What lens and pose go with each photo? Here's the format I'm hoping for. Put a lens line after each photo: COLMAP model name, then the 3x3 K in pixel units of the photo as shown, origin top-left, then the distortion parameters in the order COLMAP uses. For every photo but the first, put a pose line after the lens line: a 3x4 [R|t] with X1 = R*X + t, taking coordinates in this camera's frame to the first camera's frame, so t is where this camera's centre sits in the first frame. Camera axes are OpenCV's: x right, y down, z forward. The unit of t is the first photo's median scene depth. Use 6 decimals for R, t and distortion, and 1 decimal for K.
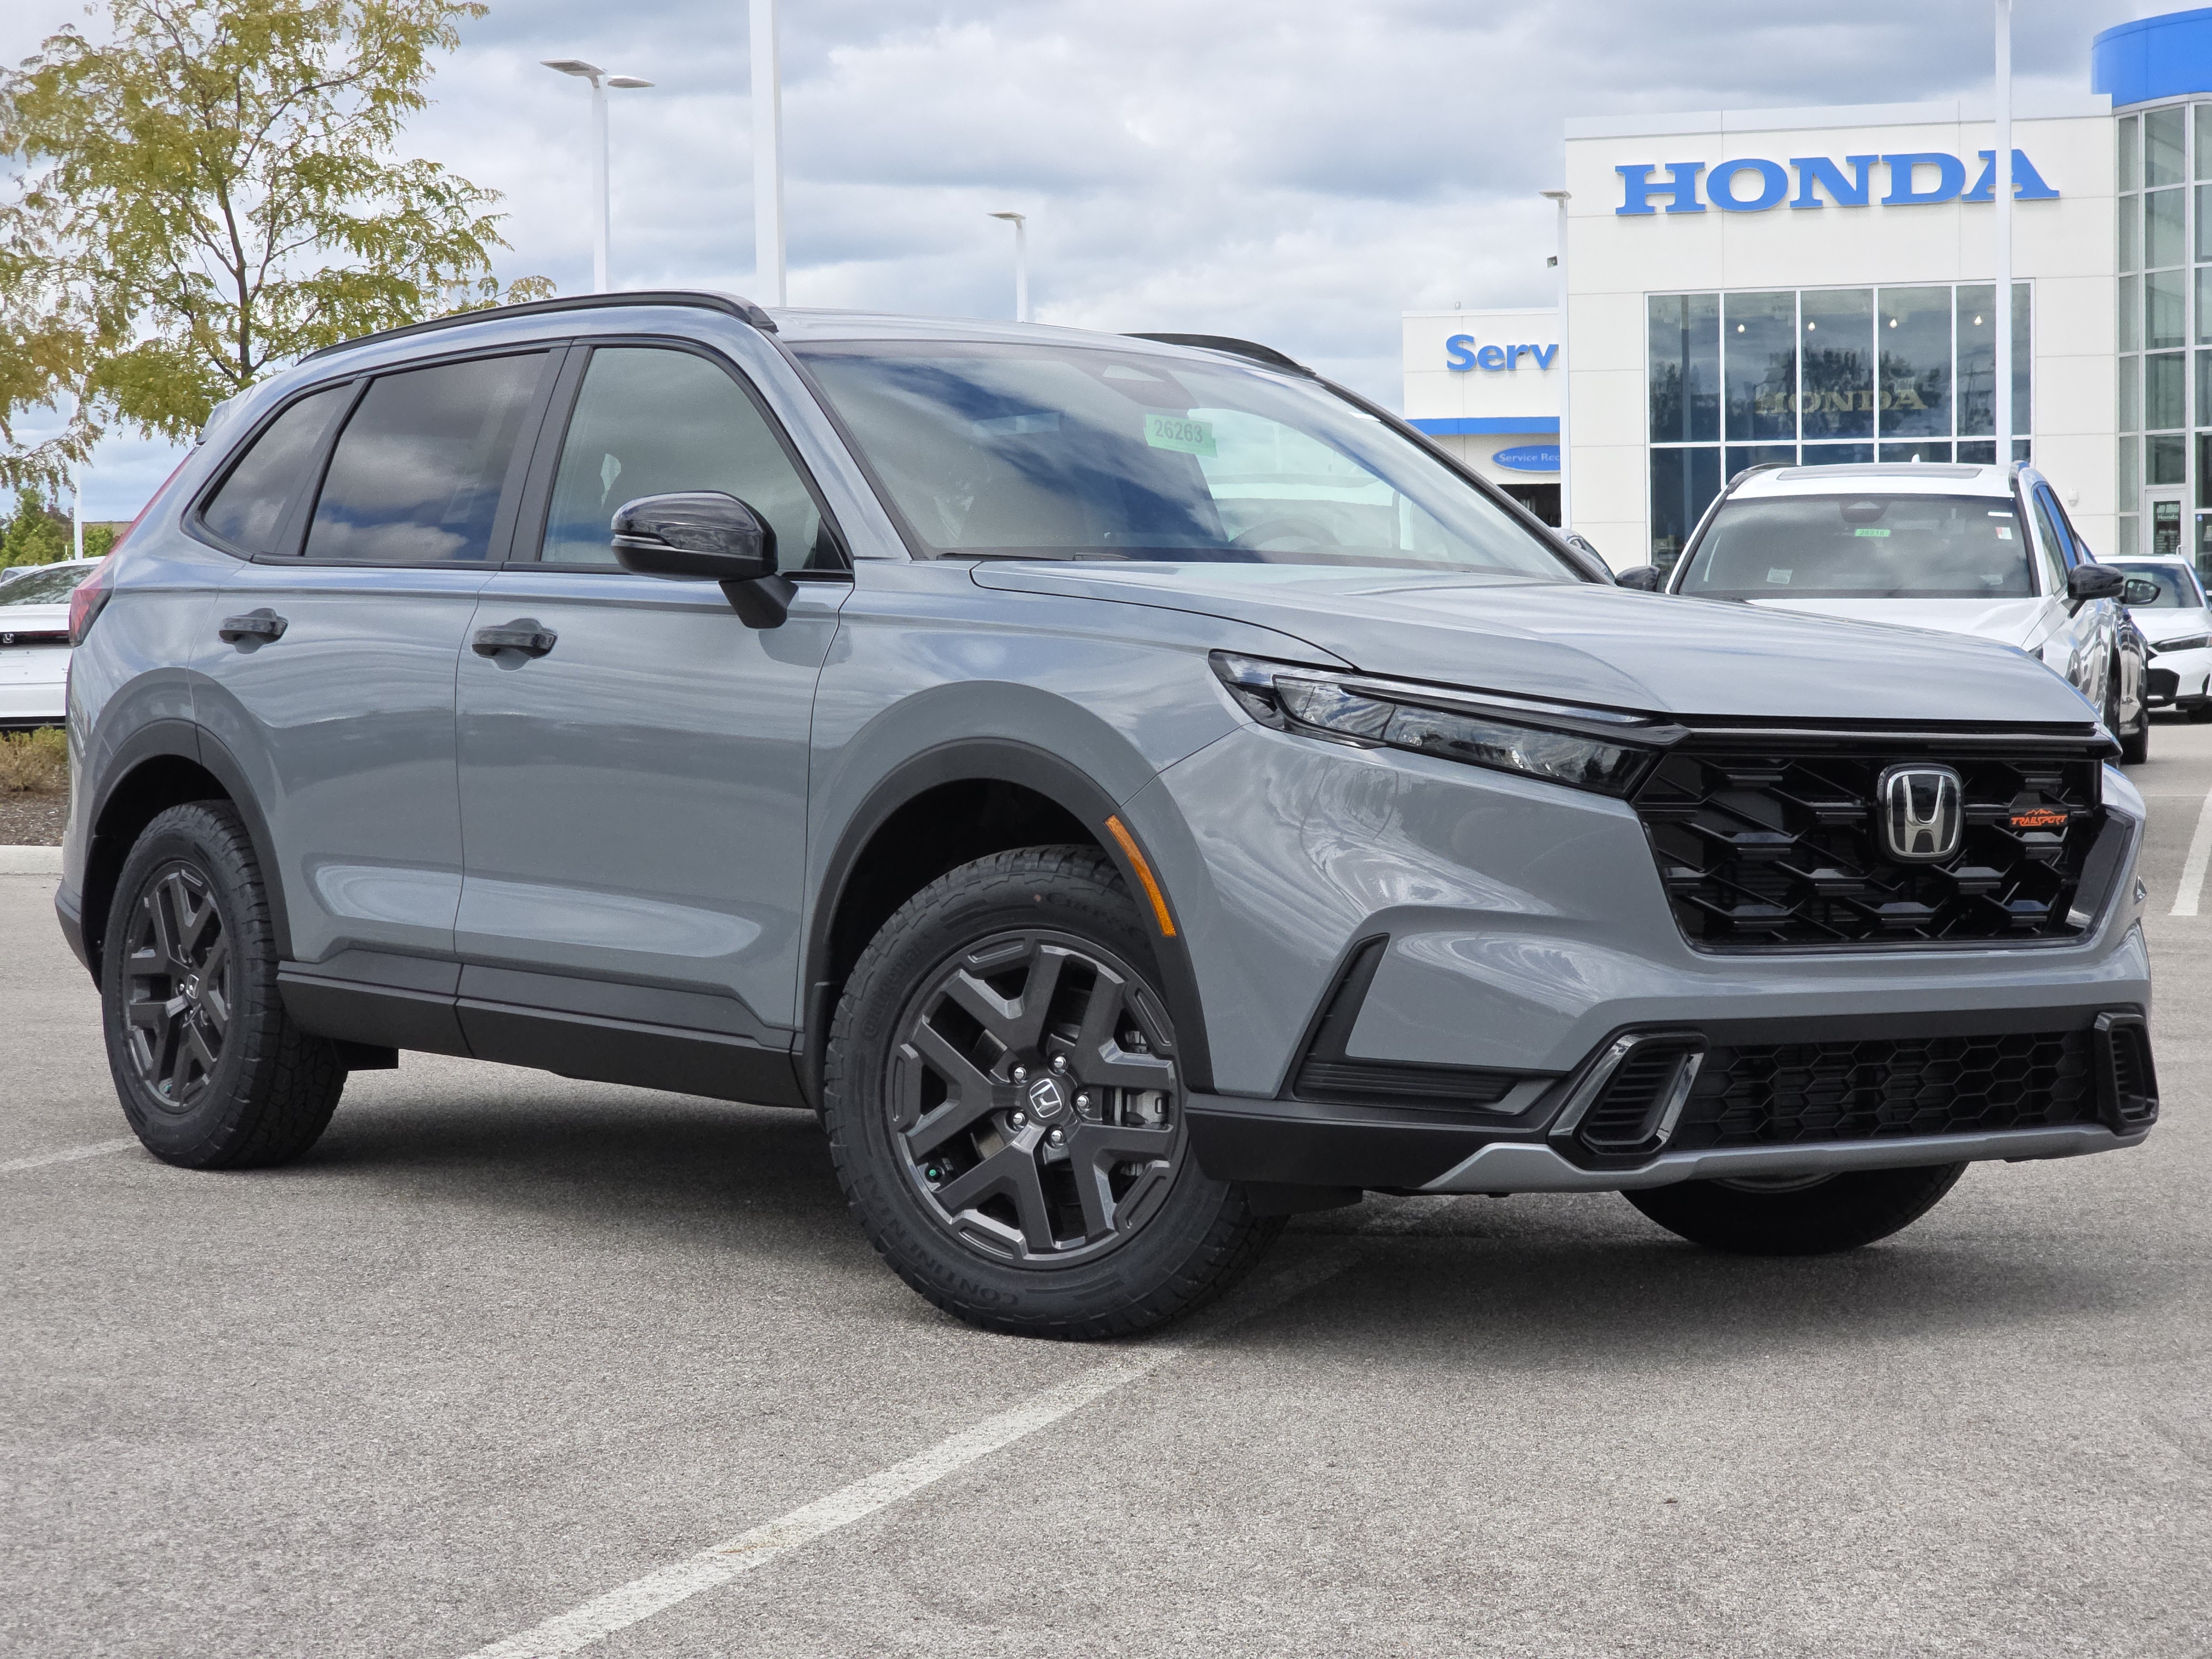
lens RADIAL K [[4356.1, 0, 1123.3], [0, 4356.1, 822.3], [0, 0, 1]] dist [0.004934, 0.000000]
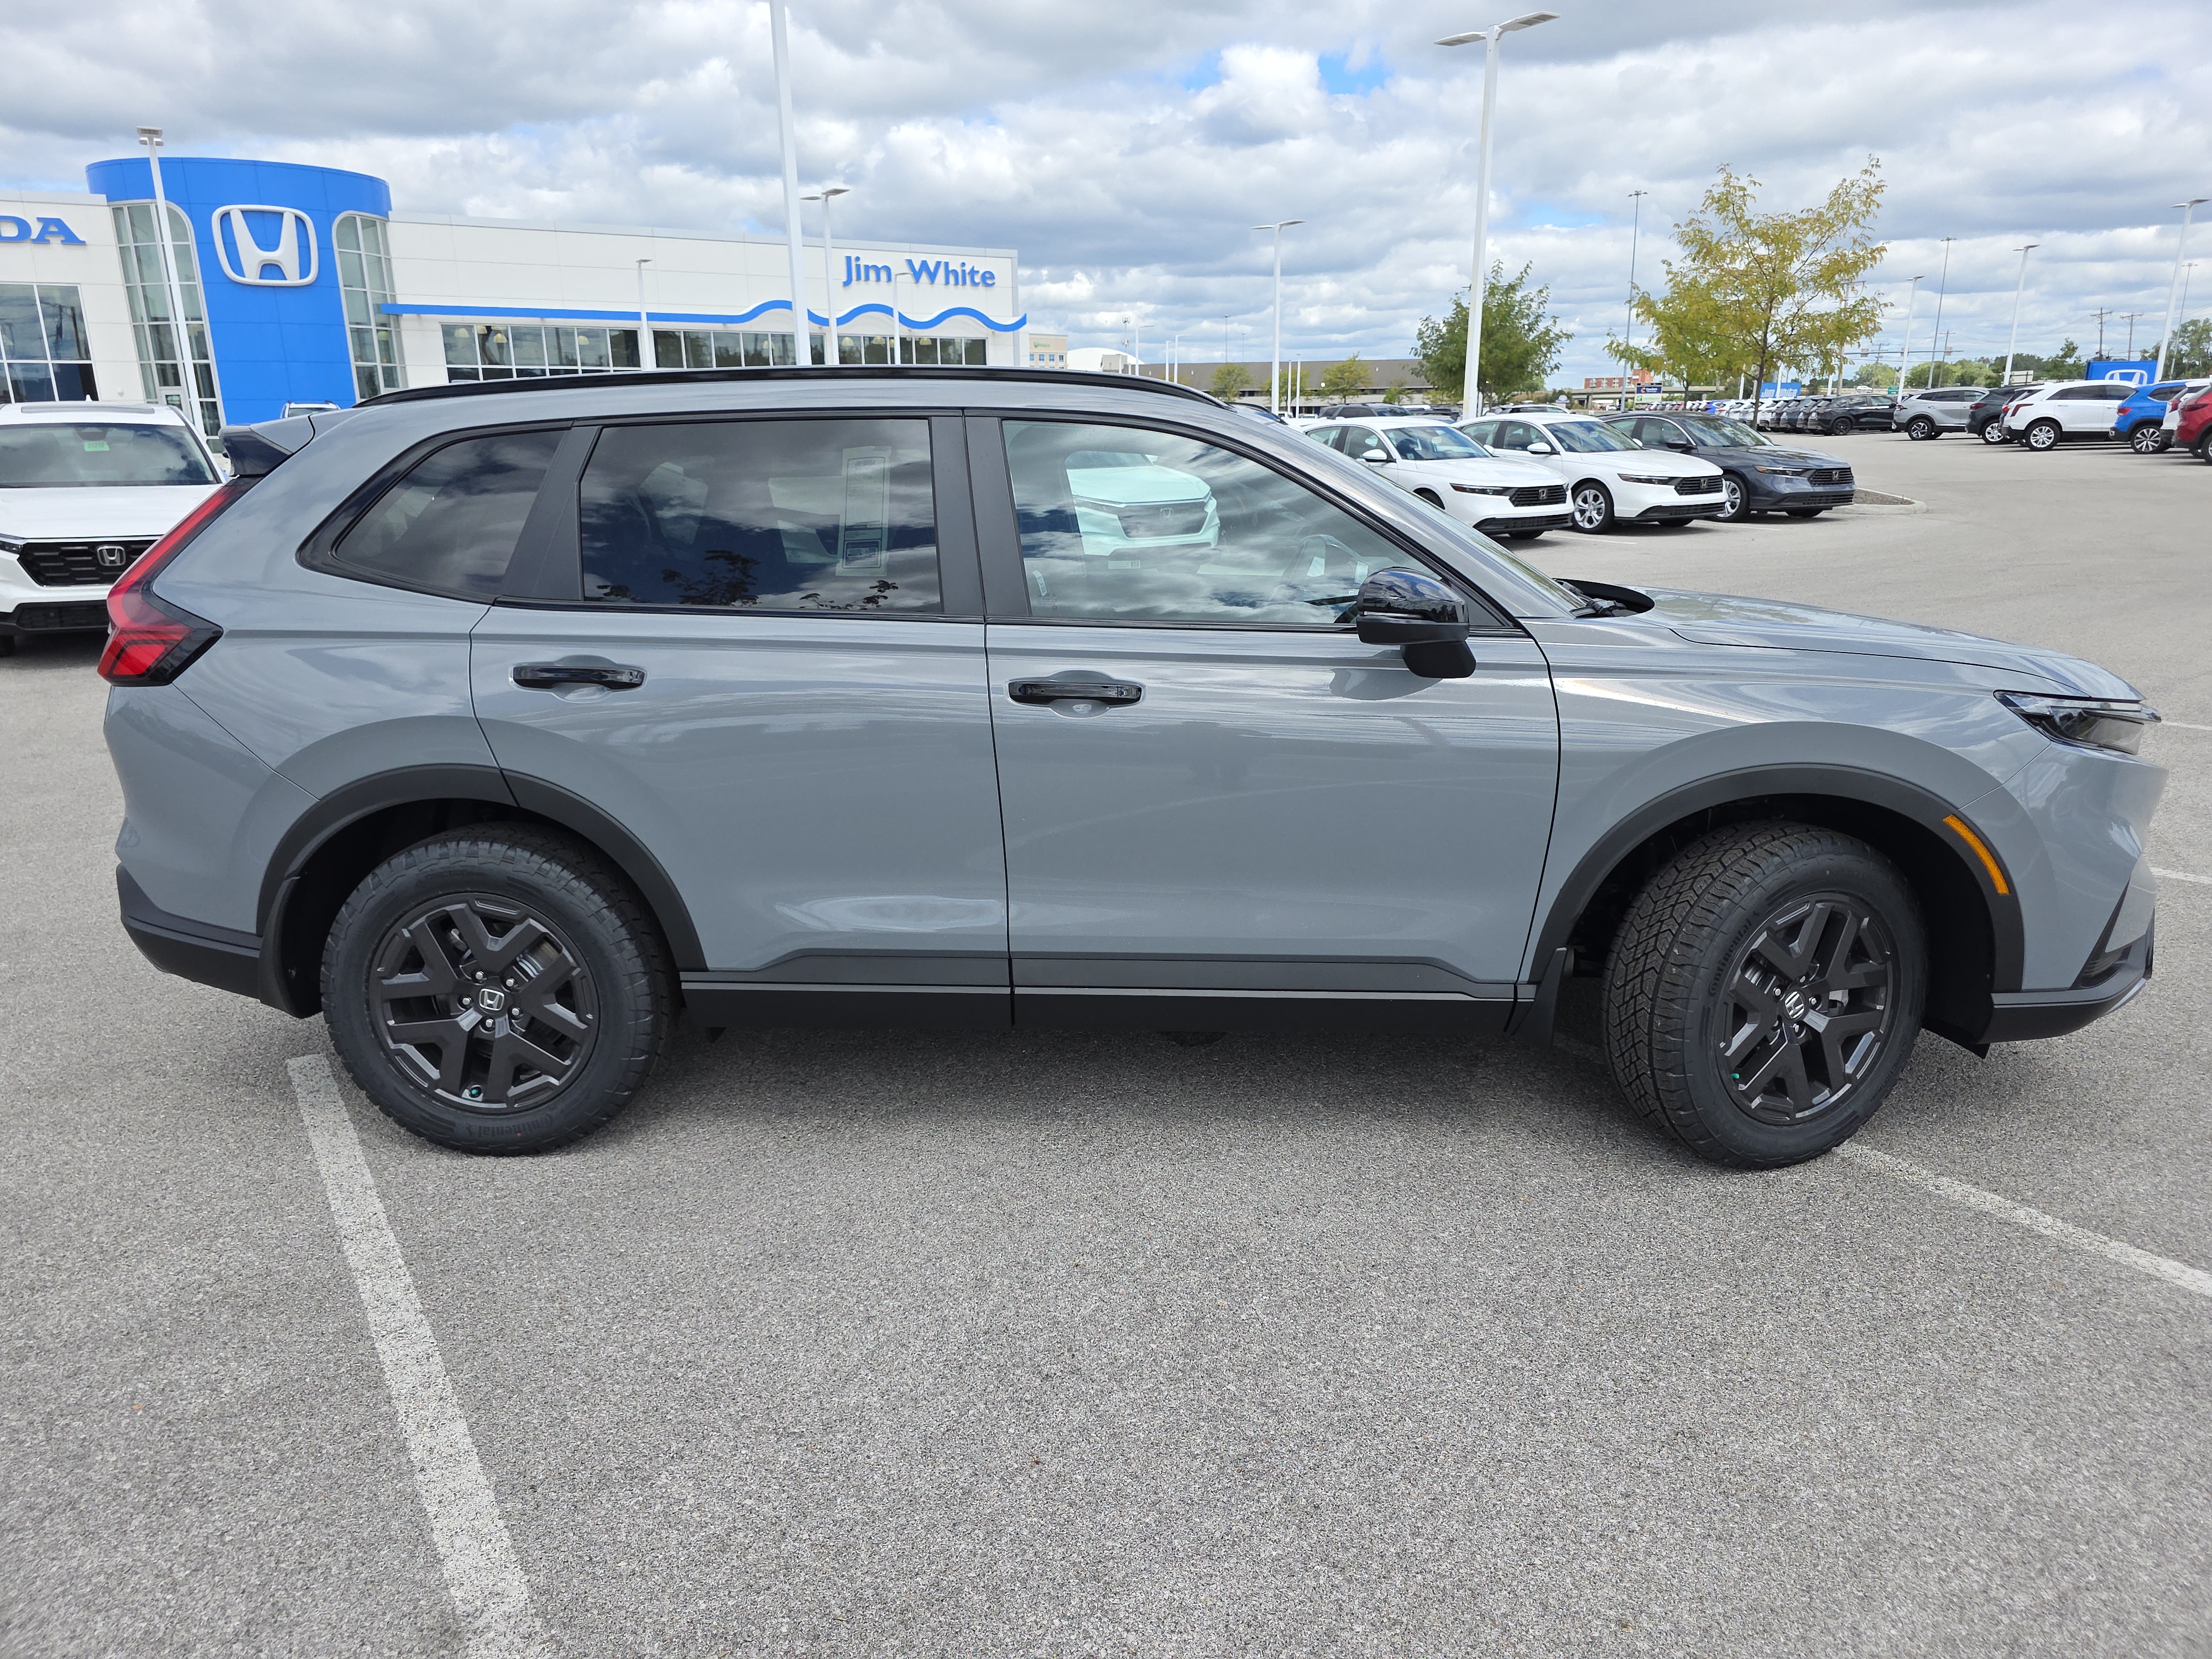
lens RADIAL K [[1504.1, 0, 1099.9], [0, 1504.1, 851.9], [0, 0, 1]] dist [0.028305, -0.034901]
pose [[0.639143, -0.207193, 0.740653, -0.406295], [0.035580, 0.969963, 0.240637, -0.088108], [-0.768265, -0.127449, 0.627317, 0.677317]]
